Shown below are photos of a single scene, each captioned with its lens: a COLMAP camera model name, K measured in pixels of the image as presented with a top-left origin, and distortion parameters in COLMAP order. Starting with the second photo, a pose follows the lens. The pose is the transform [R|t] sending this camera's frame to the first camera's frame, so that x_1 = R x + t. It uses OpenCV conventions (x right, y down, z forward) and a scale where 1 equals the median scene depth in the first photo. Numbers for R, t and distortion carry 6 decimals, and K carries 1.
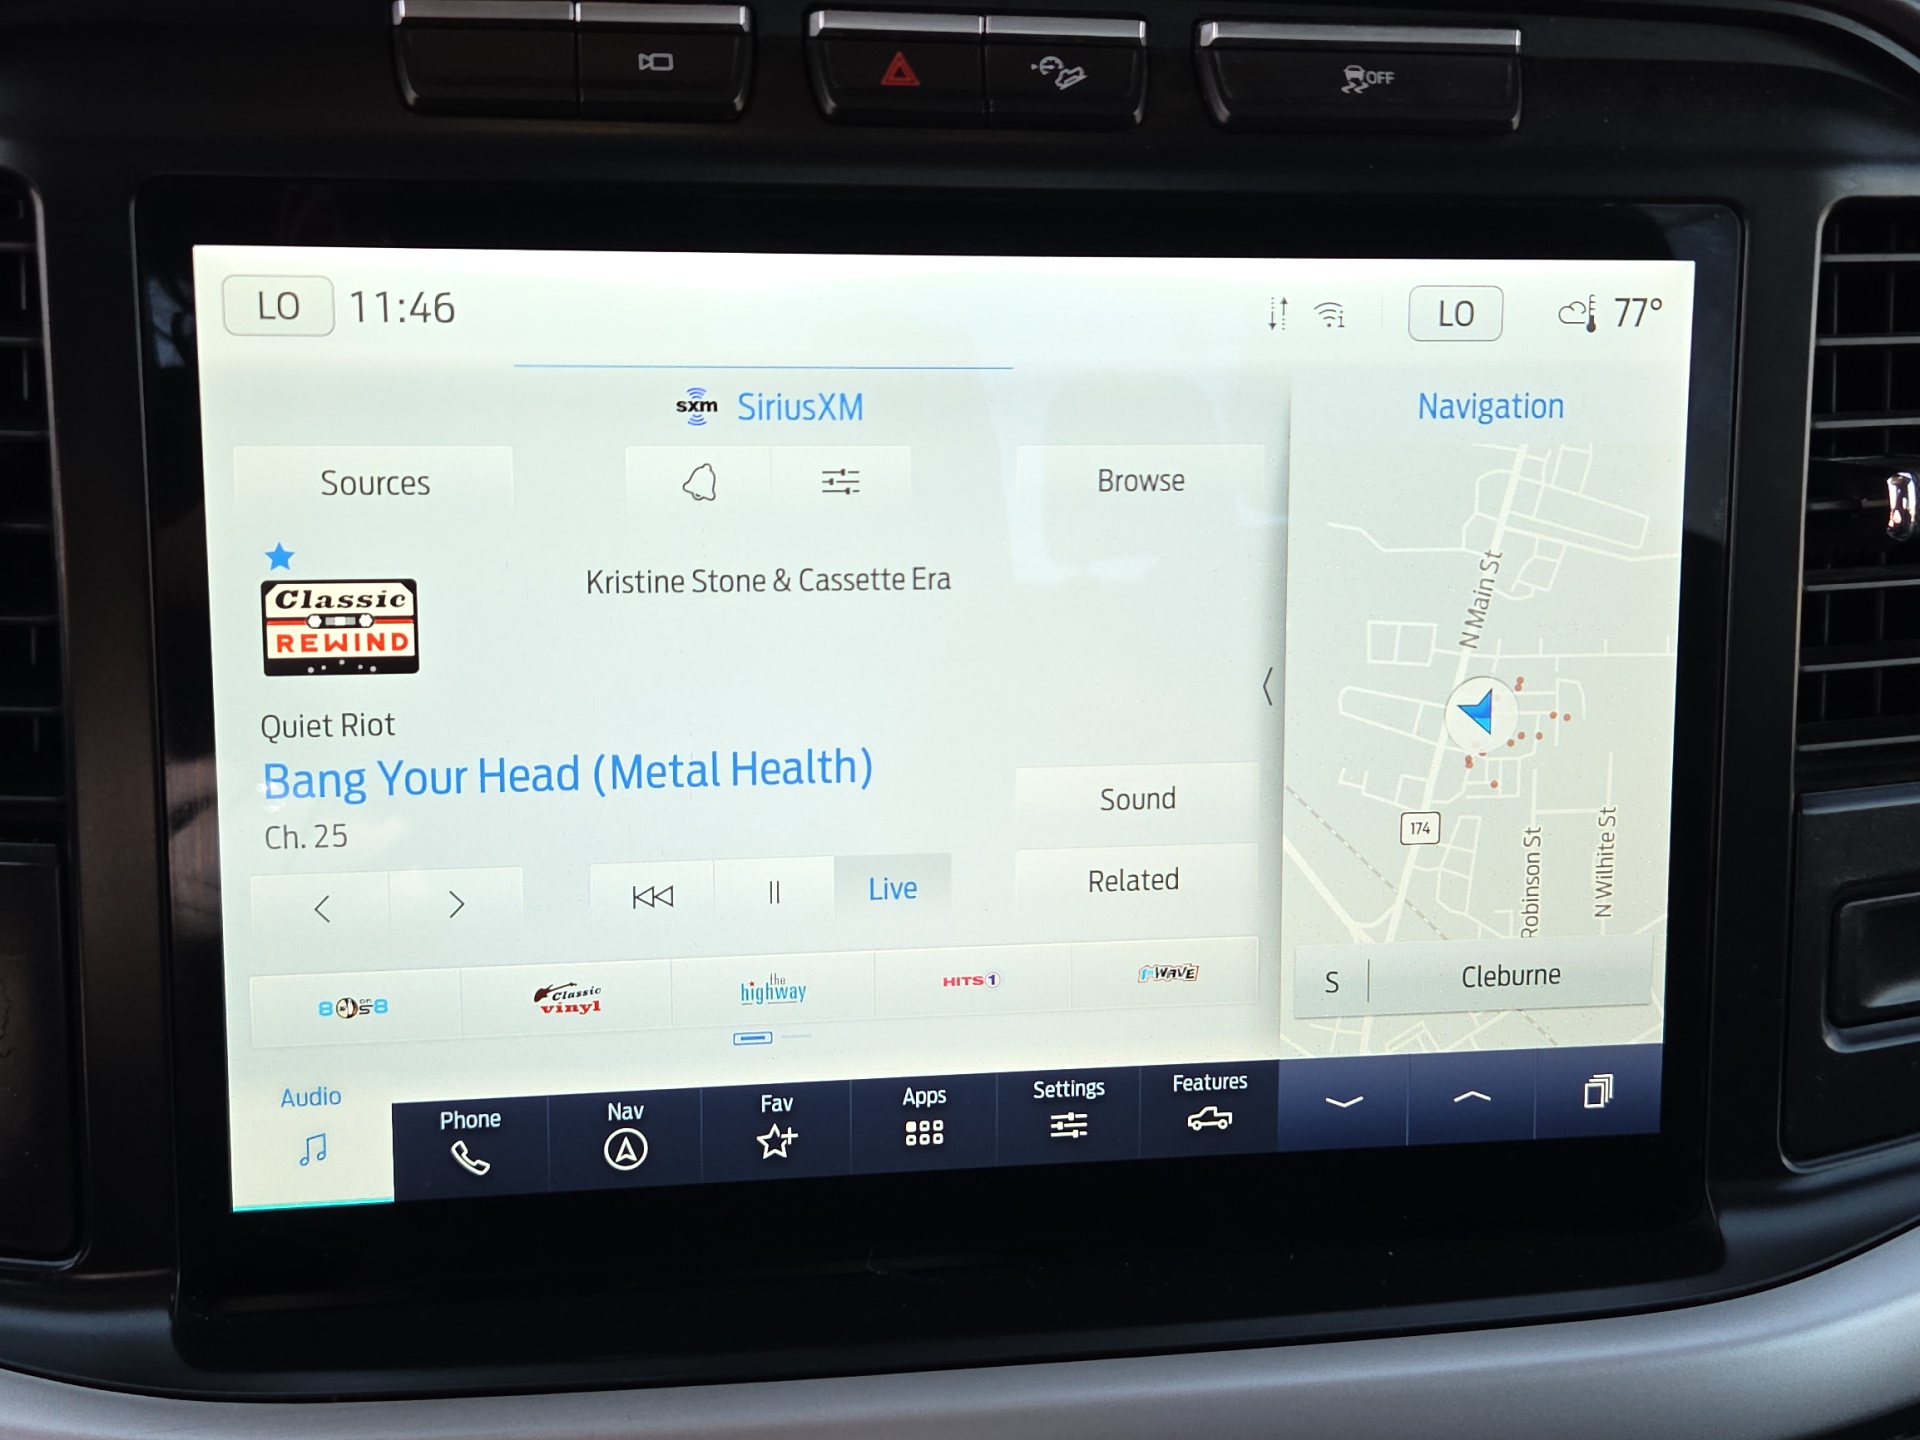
lens RADIAL K [[2264.9, 0, 1009.1], [0, 2264.9, 701.1], [0, 0, 1]] dist [0.036339, 0.000000]
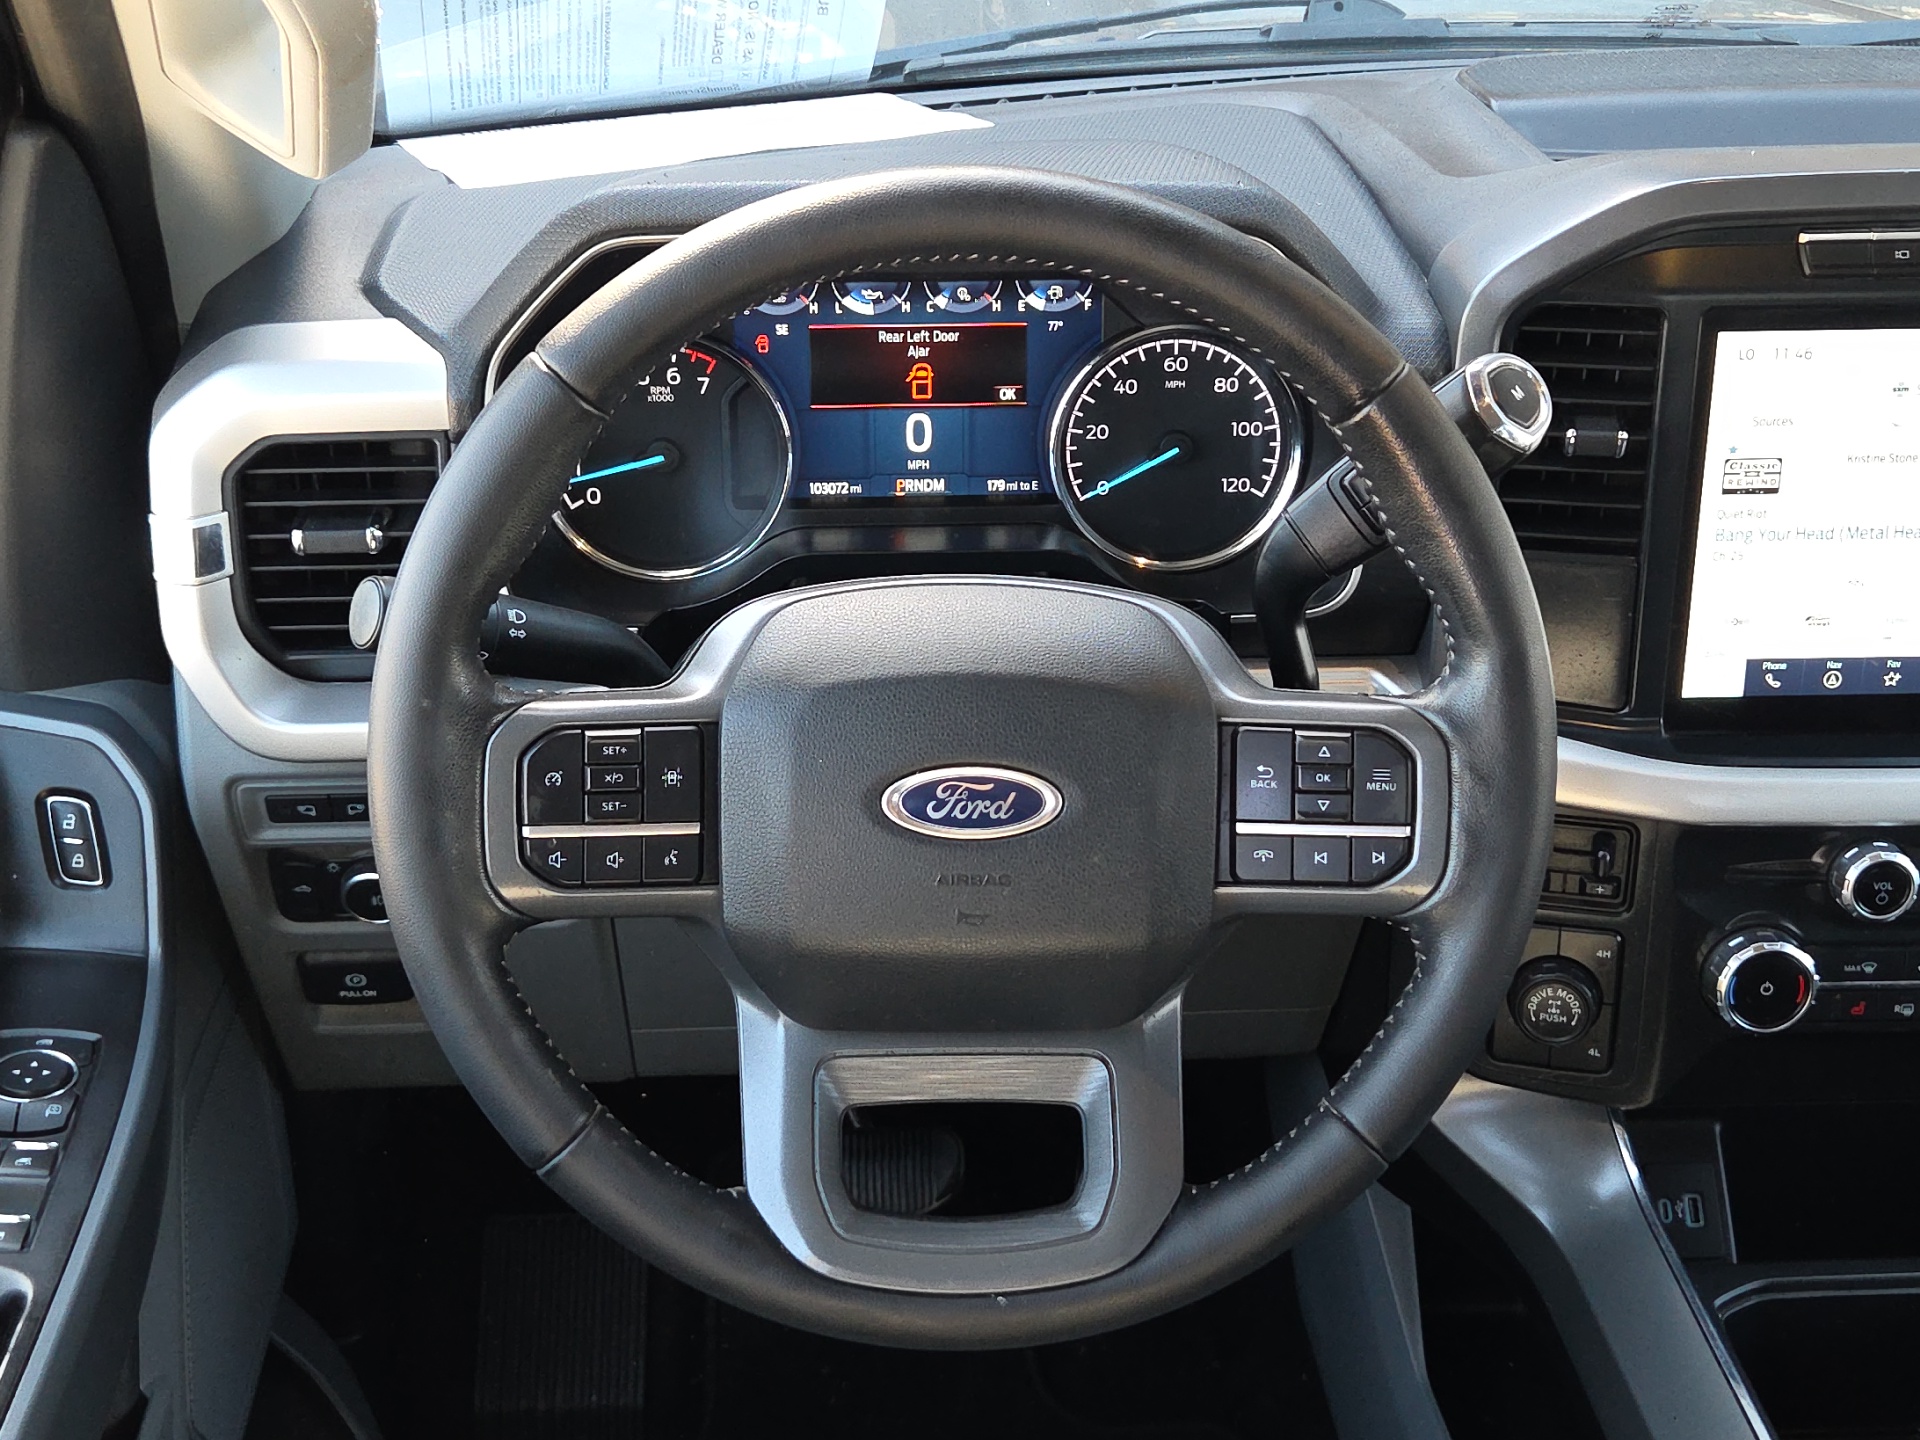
lens RADIAL K [[2367.2, 0, 966.3], [0, 2367.2, 680.4], [0, 0, 1]] dist [0.056992, 0.000000]
pose [[0.992724, 0.033249, -0.115733, -0.818793], [-0.011222, 0.982486, 0.186000, -0.284055], [0.119891, -0.183348, 0.975710, -1.702112]]
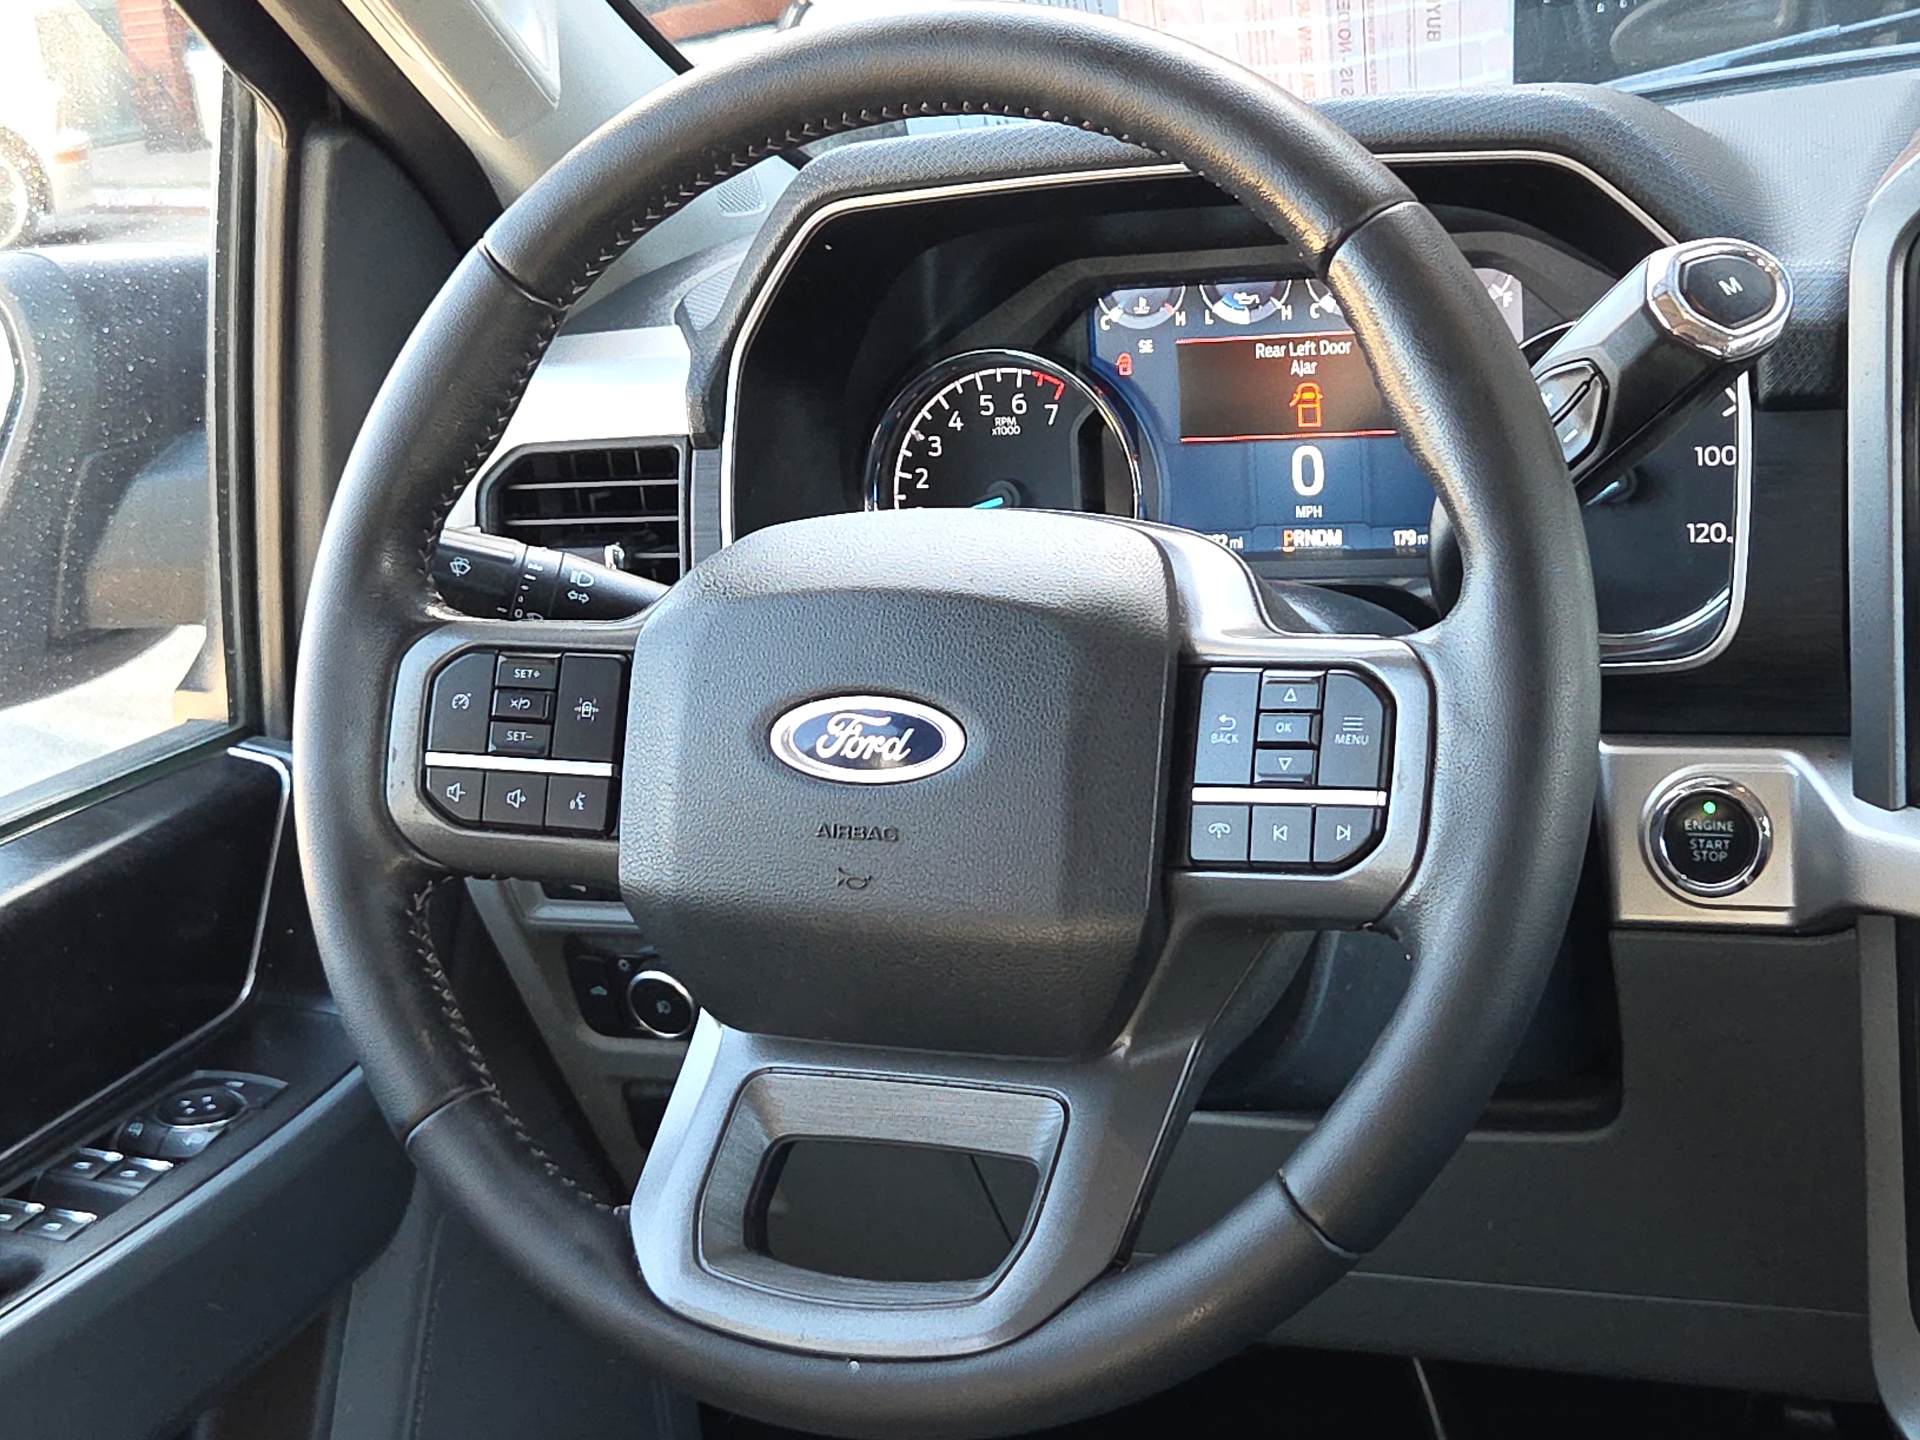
lens RADIAL K [[3144.9, 0, 985.5], [0, 3144.9, 673.1], [0, 0, 1]] dist [0.076389, 0.000000]
pose [[0.808432, 0.020485, -0.588234, 0.315022], [-0.015595, 0.999789, 0.013385, 0.112827], [0.588384, -0.001648, 0.808580, -1.492229]]
